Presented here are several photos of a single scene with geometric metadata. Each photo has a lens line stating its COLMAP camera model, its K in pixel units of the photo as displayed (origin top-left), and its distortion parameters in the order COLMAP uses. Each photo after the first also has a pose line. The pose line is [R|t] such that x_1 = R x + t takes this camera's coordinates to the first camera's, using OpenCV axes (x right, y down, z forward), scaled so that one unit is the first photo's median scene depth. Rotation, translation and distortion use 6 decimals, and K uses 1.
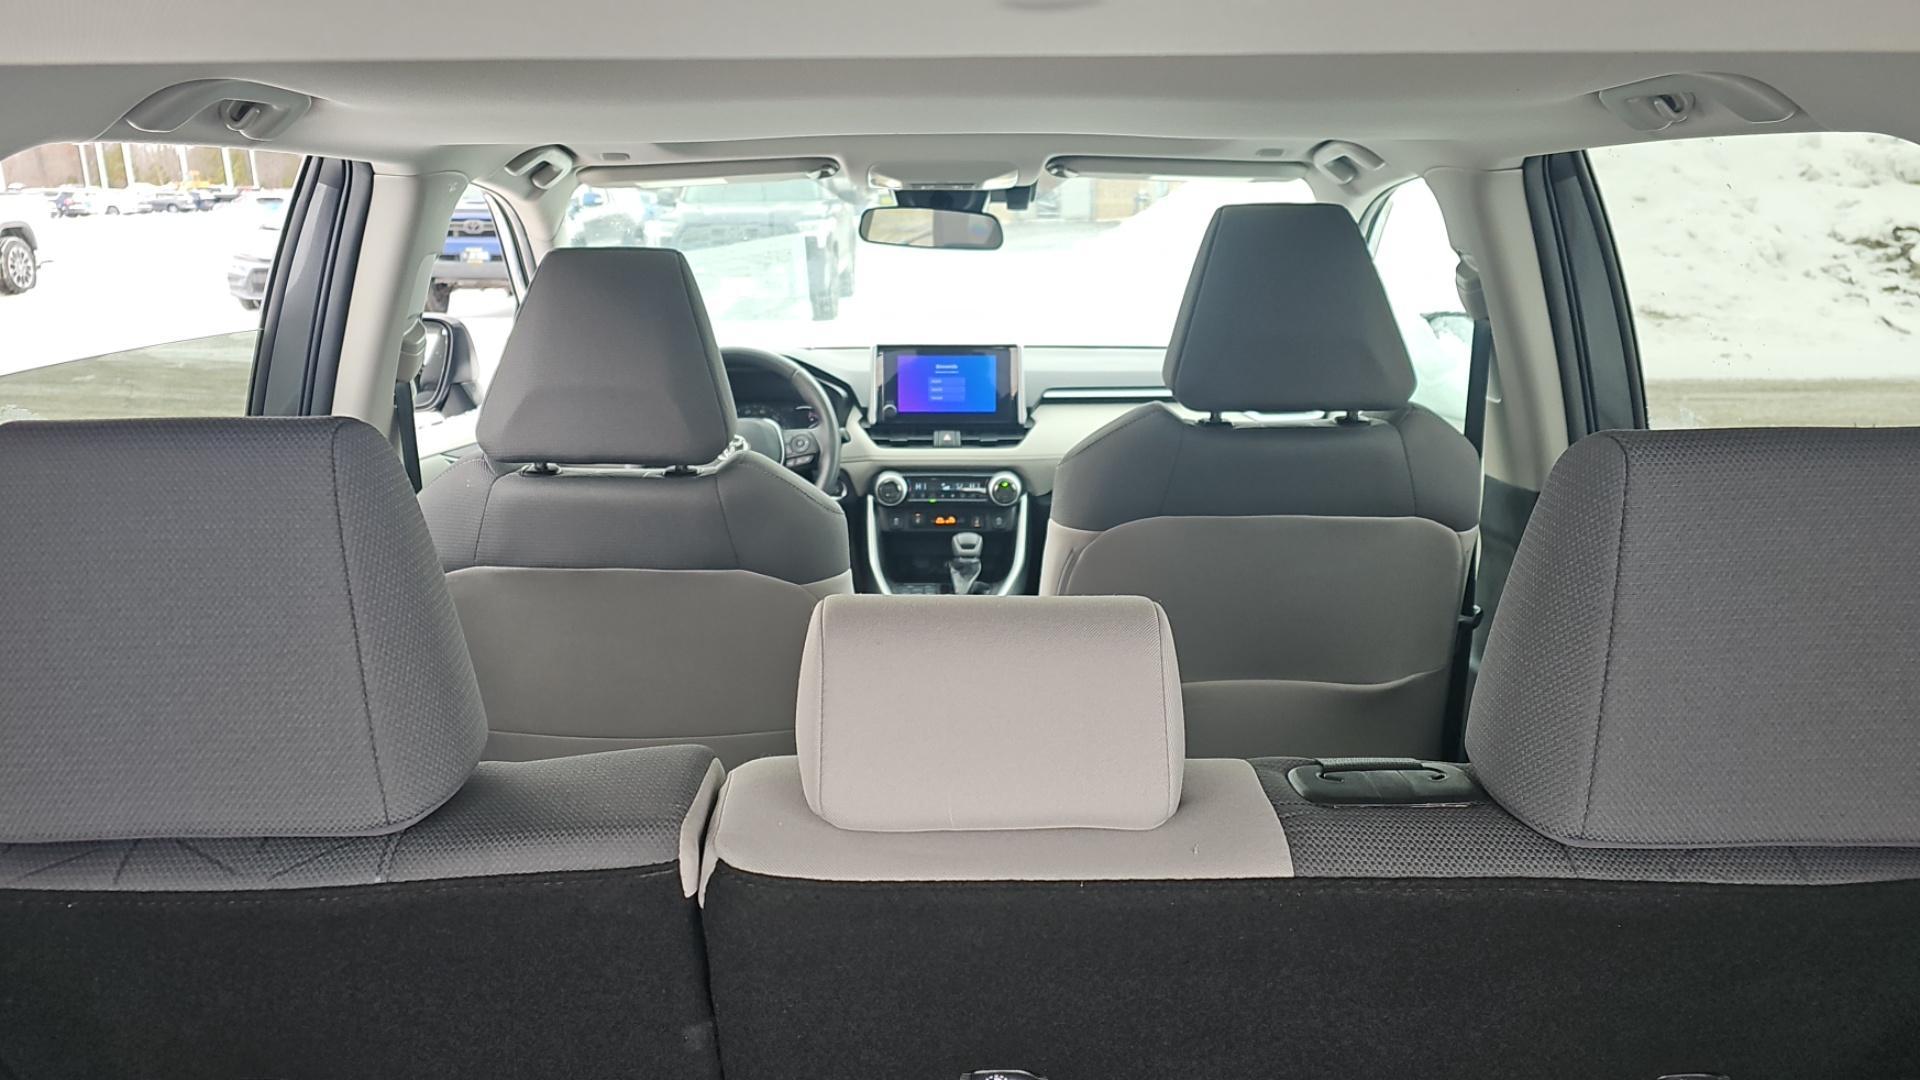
lens RADIAL K [[1362.7, 0, 942.5], [0, 1362.7, 567.7], [0, 0, 1]] dist [0.074477, -0.049932]
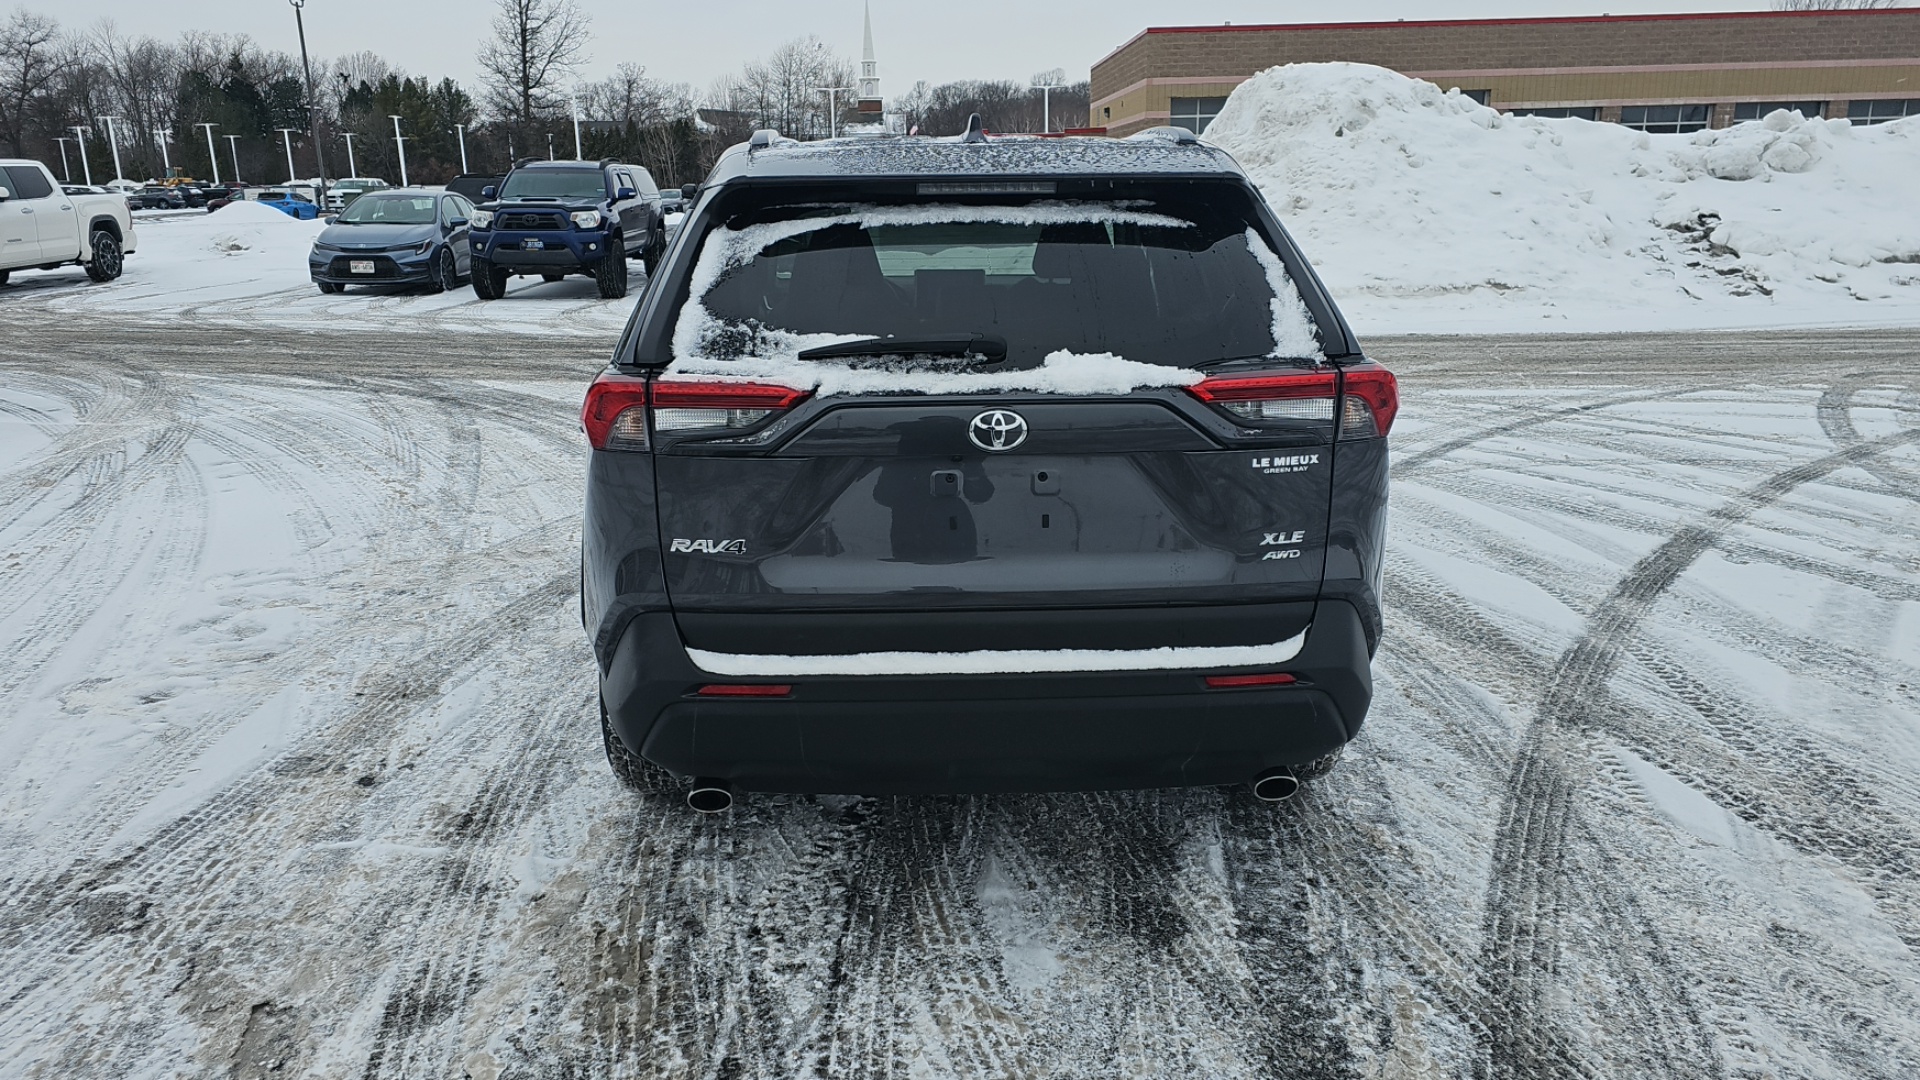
lens RADIAL K [[1362.7, 0, 942.5], [0, 1362.7, 567.7], [0, 0, 1]] dist [0.074477, -0.049932]
pose [[0.999825, -0.008776, 0.016517, -0.009871], [0.008691, 0.999949, 0.005201, 0.056204], [-0.016562, -0.005057, 0.999850, -0.219407]]
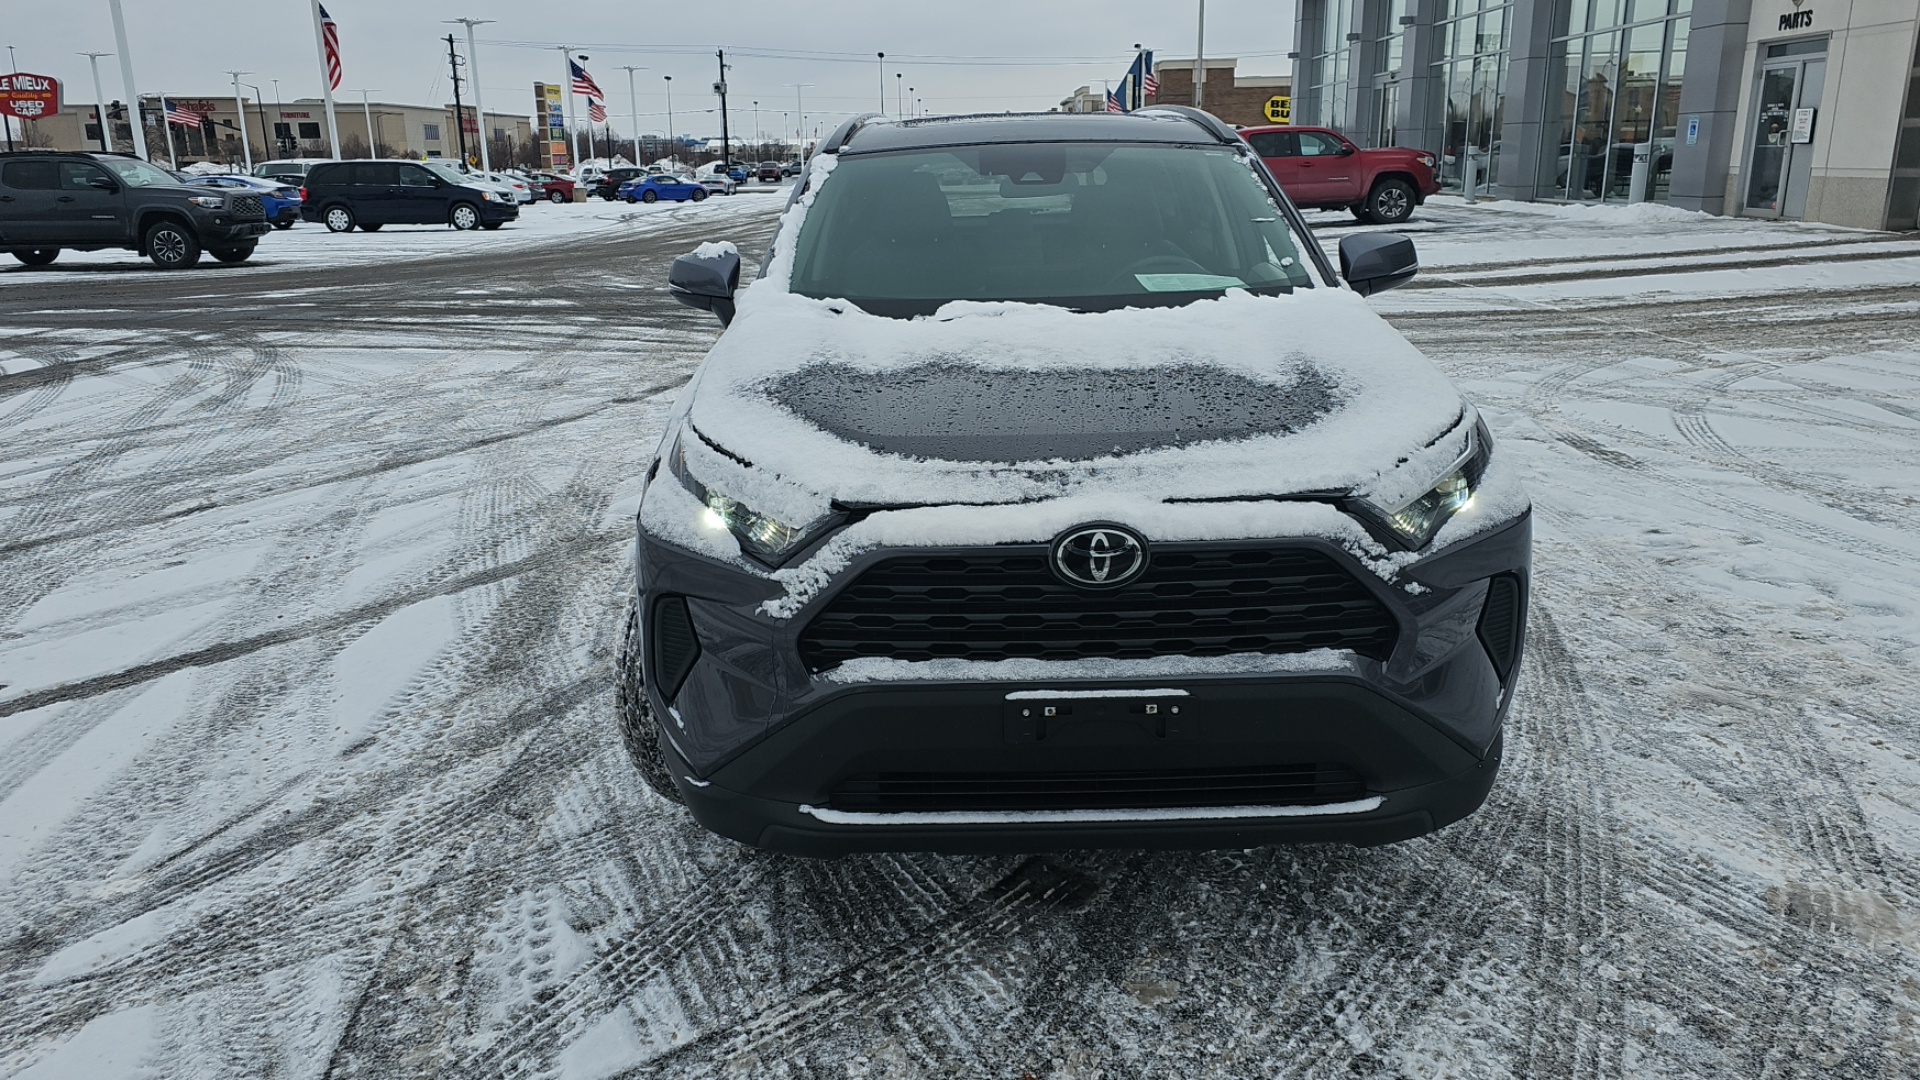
lens RADIAL K [[1328.9, 0, 966.0], [0, 1328.9, 539.3], [0, 0, 1]] dist [0.066743, -0.046686]
pose [[-0.999600, 0.027248, 0.007634, 0.015467], [0.027225, 0.852541, 0.521951, -0.138779], [0.007713, 0.521950, -0.852941, 0.493309]]
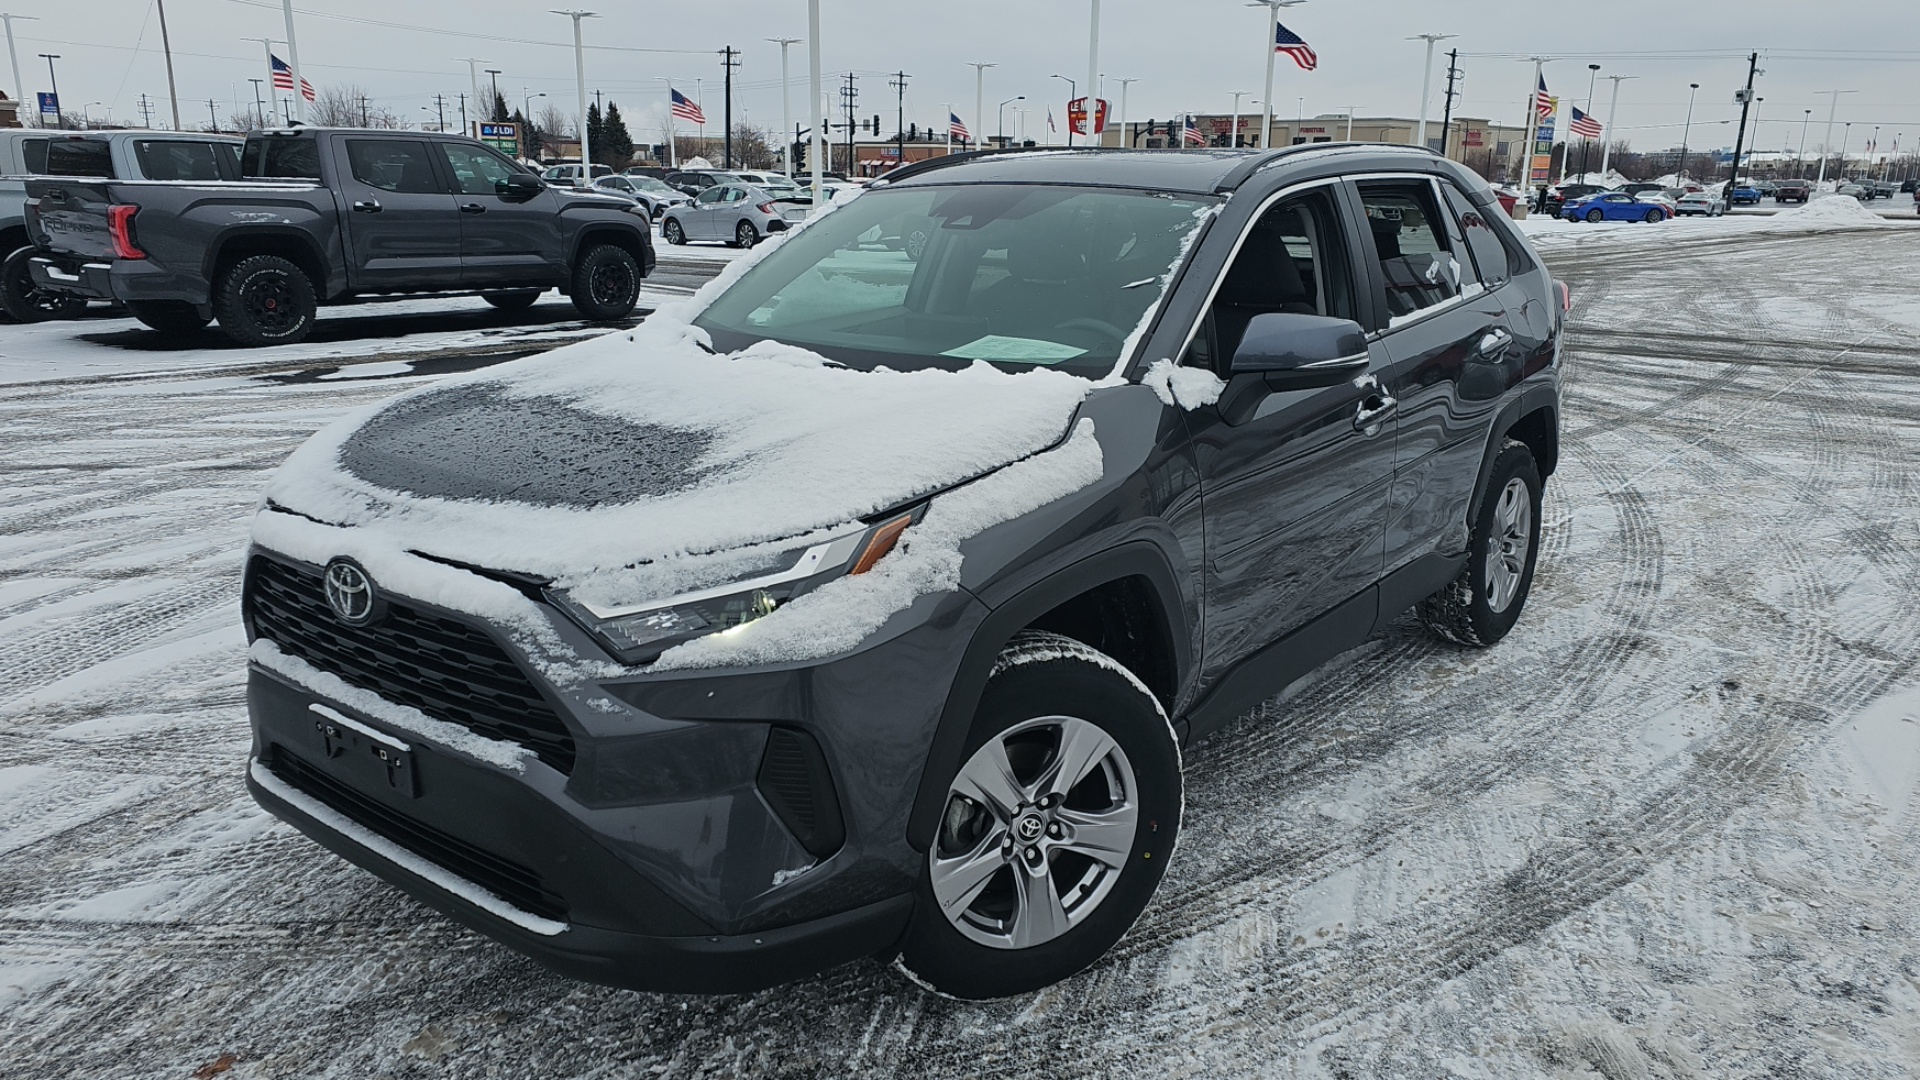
lens RADIAL K [[1353.0, 0, 999.8], [0, 1353.0, 532.1], [0, 0, 1]] dist [0.068190, -0.043511]
pose [[-0.789057, -0.156543, 0.594039, -0.185181], [0.159846, 0.881361, 0.444581, -0.119073], [-0.593159, 0.445755, -0.670421, 0.410262]]
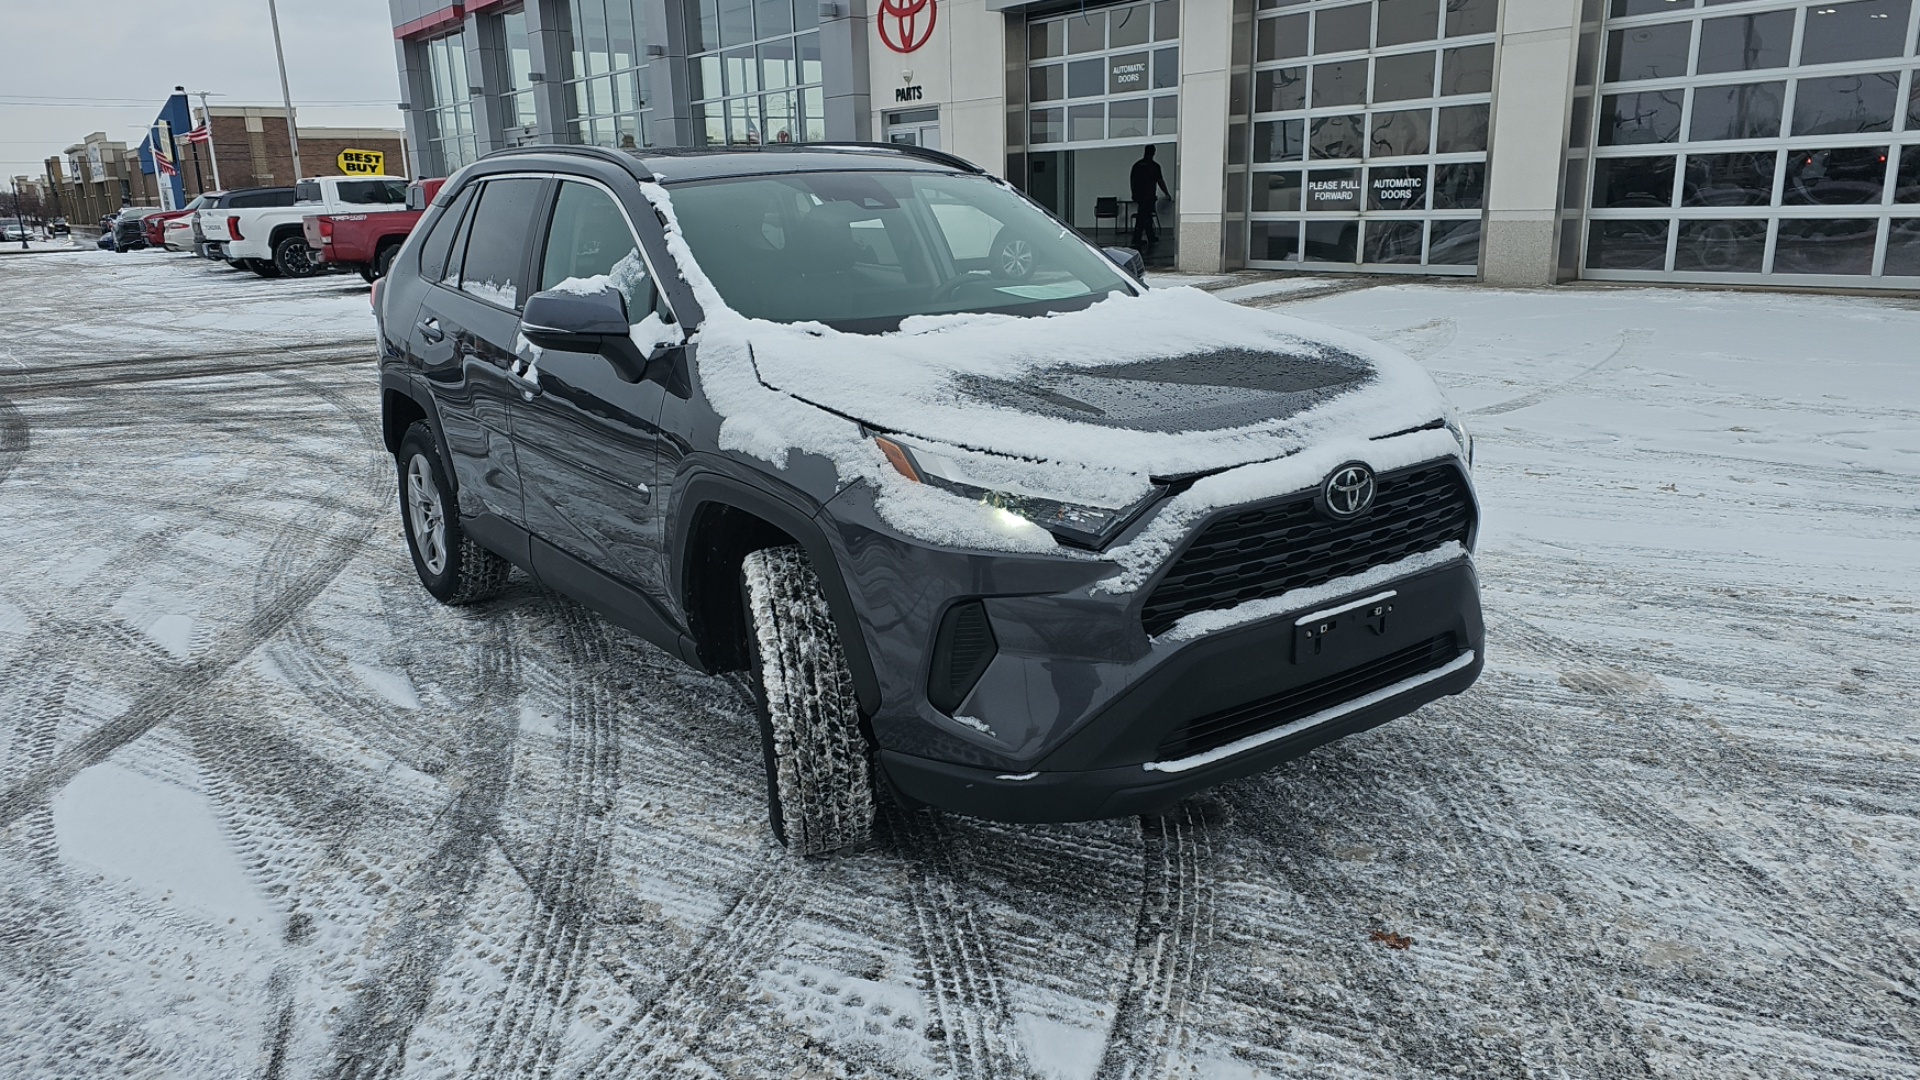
lens RADIAL K [[1350.6, 0, 925.6], [0, 1350.6, 540.0], [0, 0, 1]] dist [0.071096, -0.051022]
pose [[-0.819106, 0.177423, -0.545514, 0.180048], [-0.114894, 0.880956, 0.459038, -0.129493], [0.562018, 0.438678, -0.701212, 0.461638]]
